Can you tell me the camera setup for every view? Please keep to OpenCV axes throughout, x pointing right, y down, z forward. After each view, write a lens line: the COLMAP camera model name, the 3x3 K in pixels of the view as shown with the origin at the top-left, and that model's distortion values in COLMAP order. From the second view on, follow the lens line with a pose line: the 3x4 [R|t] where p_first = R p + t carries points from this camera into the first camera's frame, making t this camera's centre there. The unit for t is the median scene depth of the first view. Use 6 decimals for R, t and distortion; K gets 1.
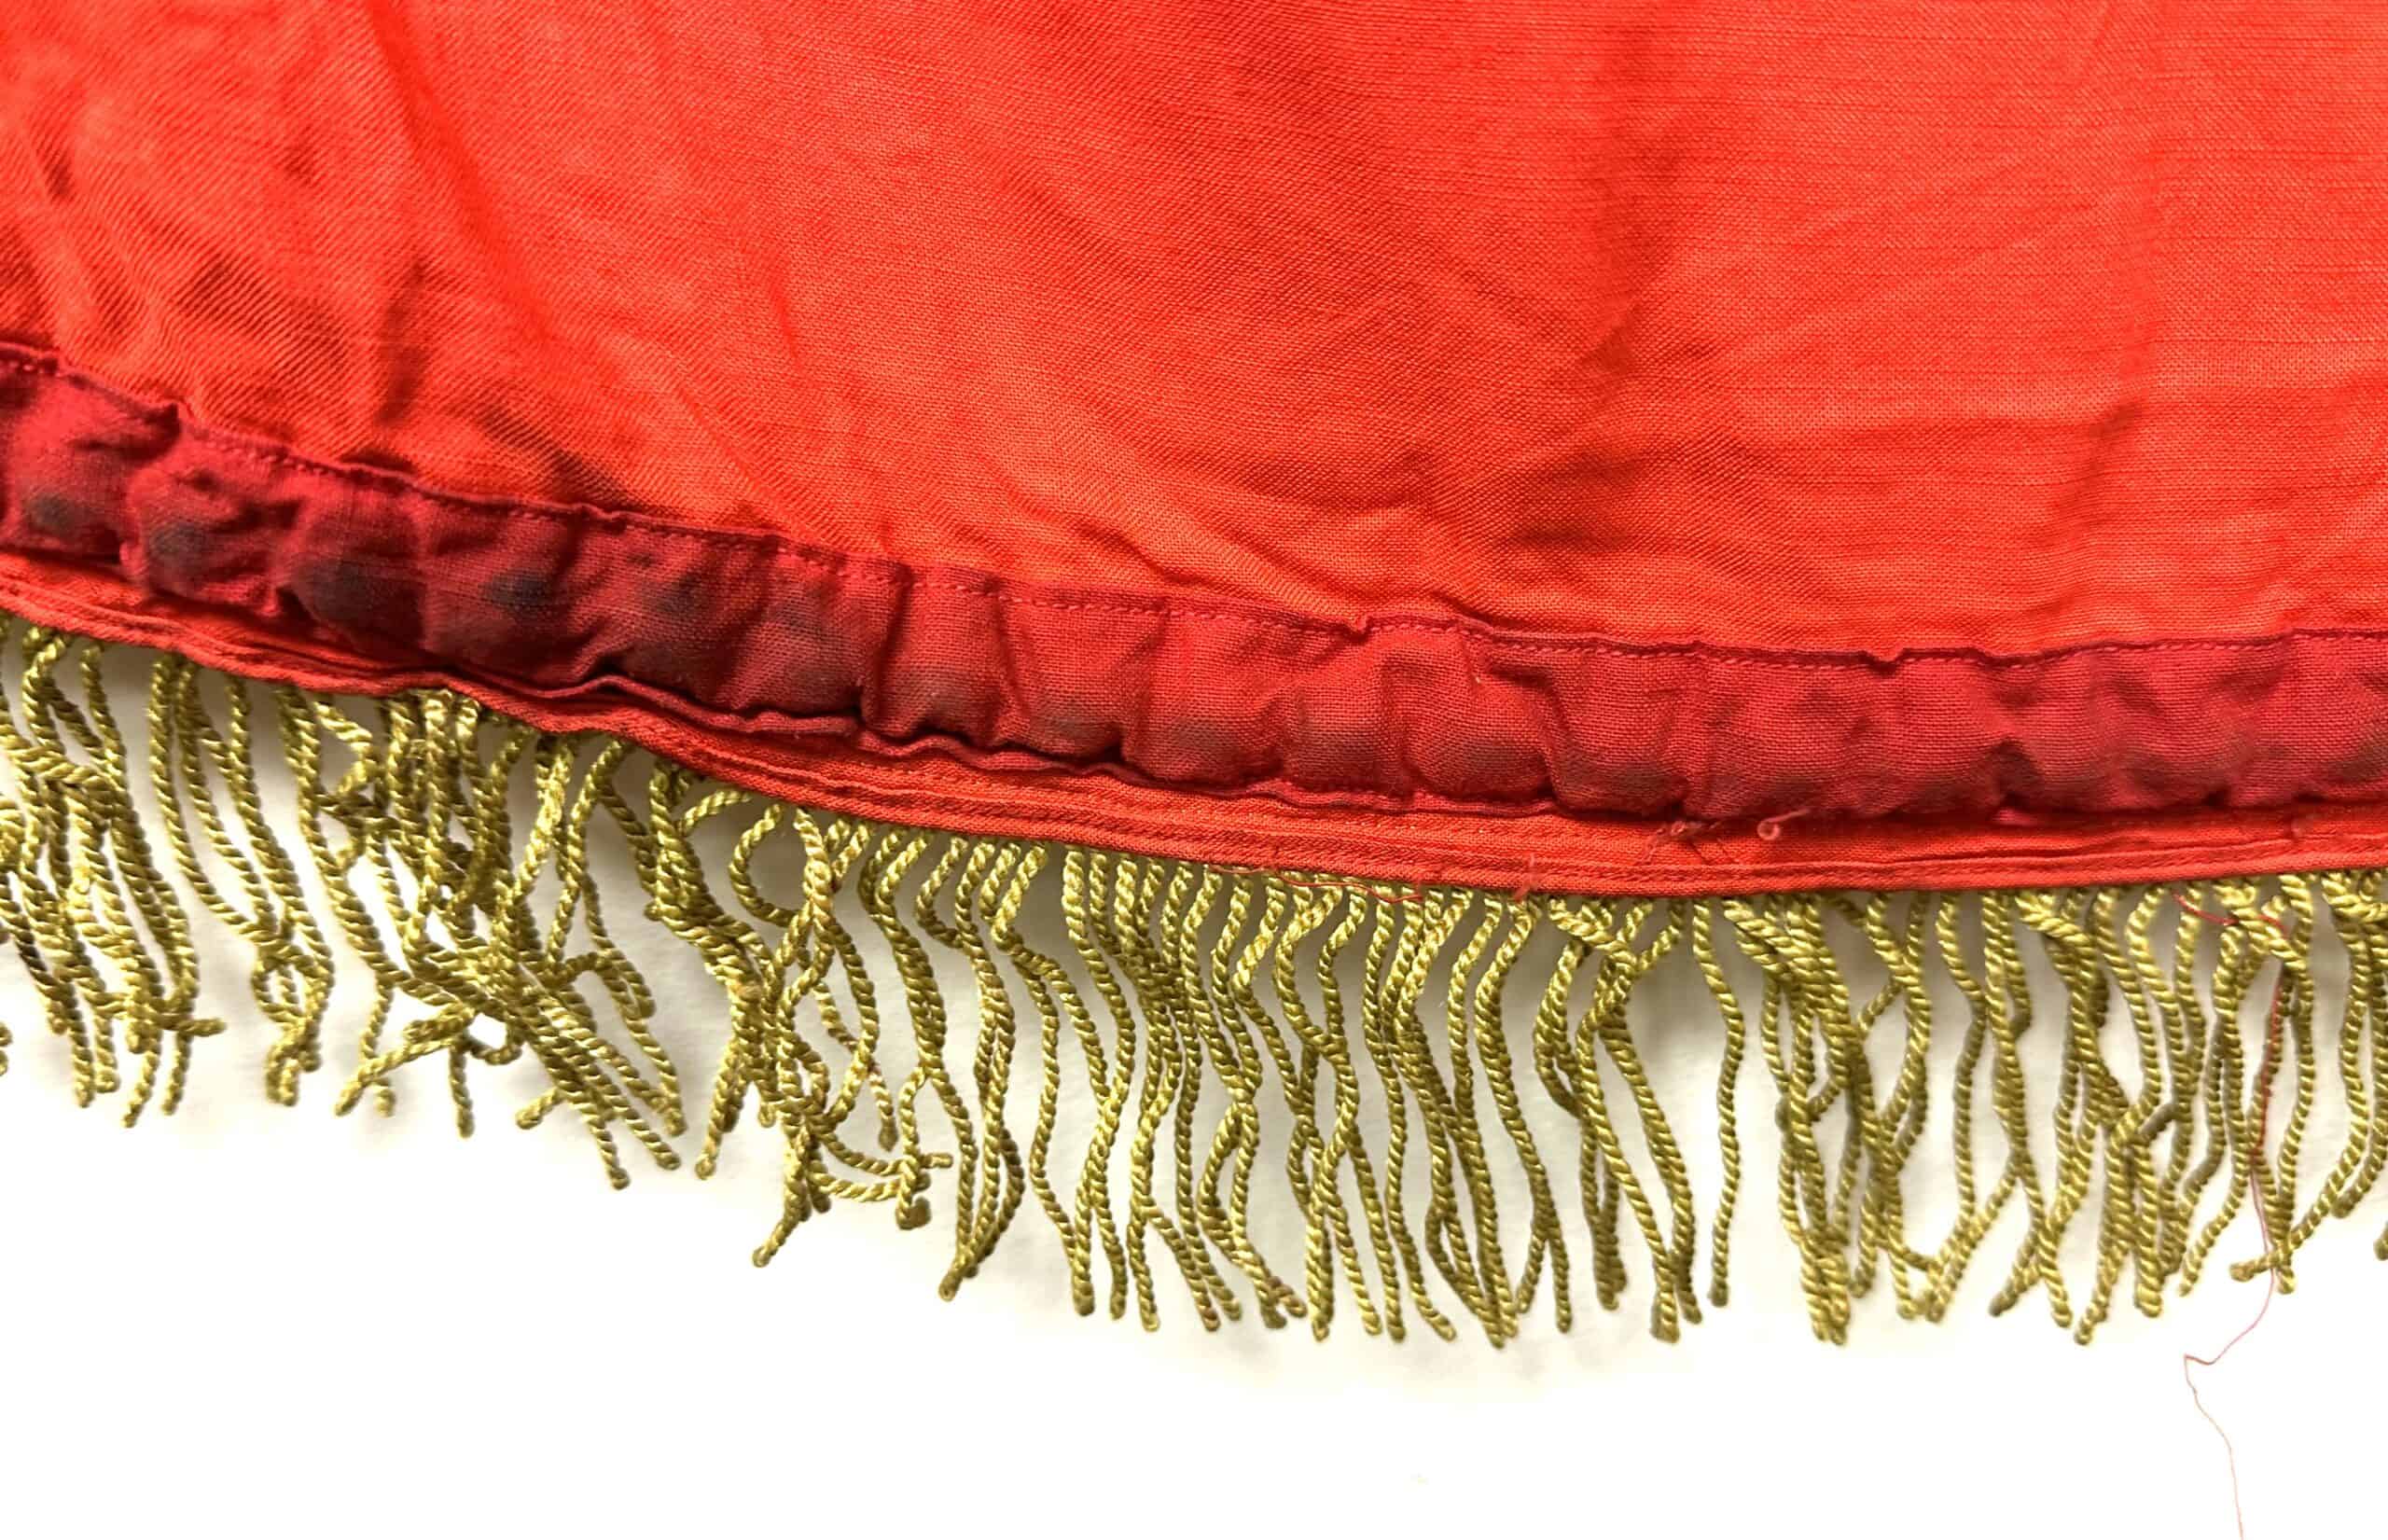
lens RADIAL K [[1881.4, 0, 1192.3], [0, 1881.4, 778.4], [0, 0, 1]] dist [0.004722, -0.000141]
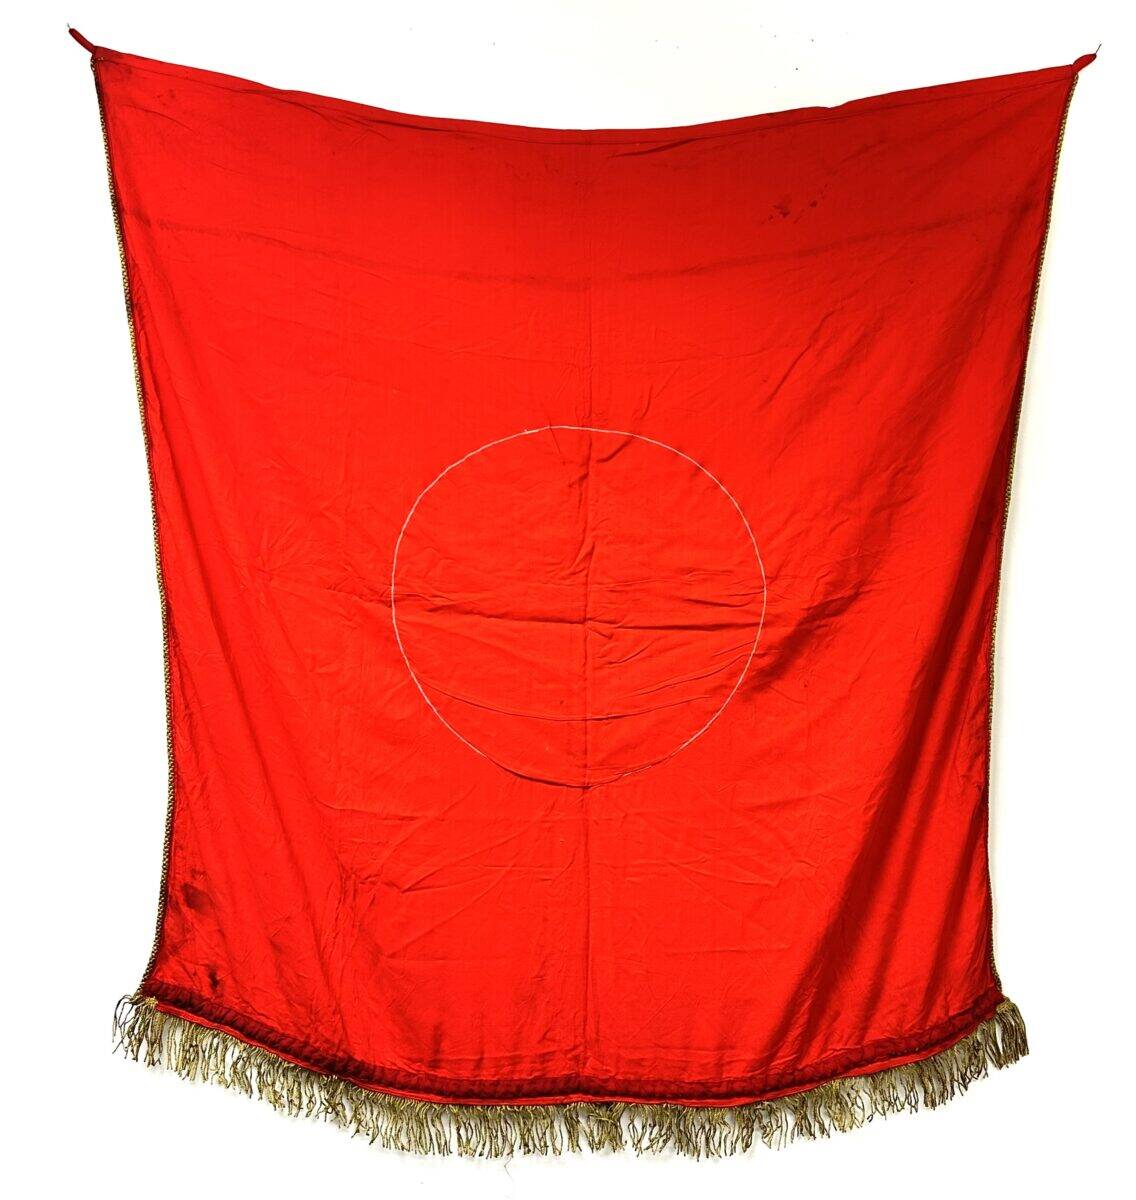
lens RADIAL K [[1122.5, 0, 576.6], [0, 1122.5, 604.5], [0, 0, 1]] dist [-0.003585, 0.000000]
pose [[0.997853, 0.065489, -0.000357, 0.867902], [-0.058743, 0.892629, -0.446948, 0.353309], [-0.028952, 0.446010, 0.894560, -6.261970]]
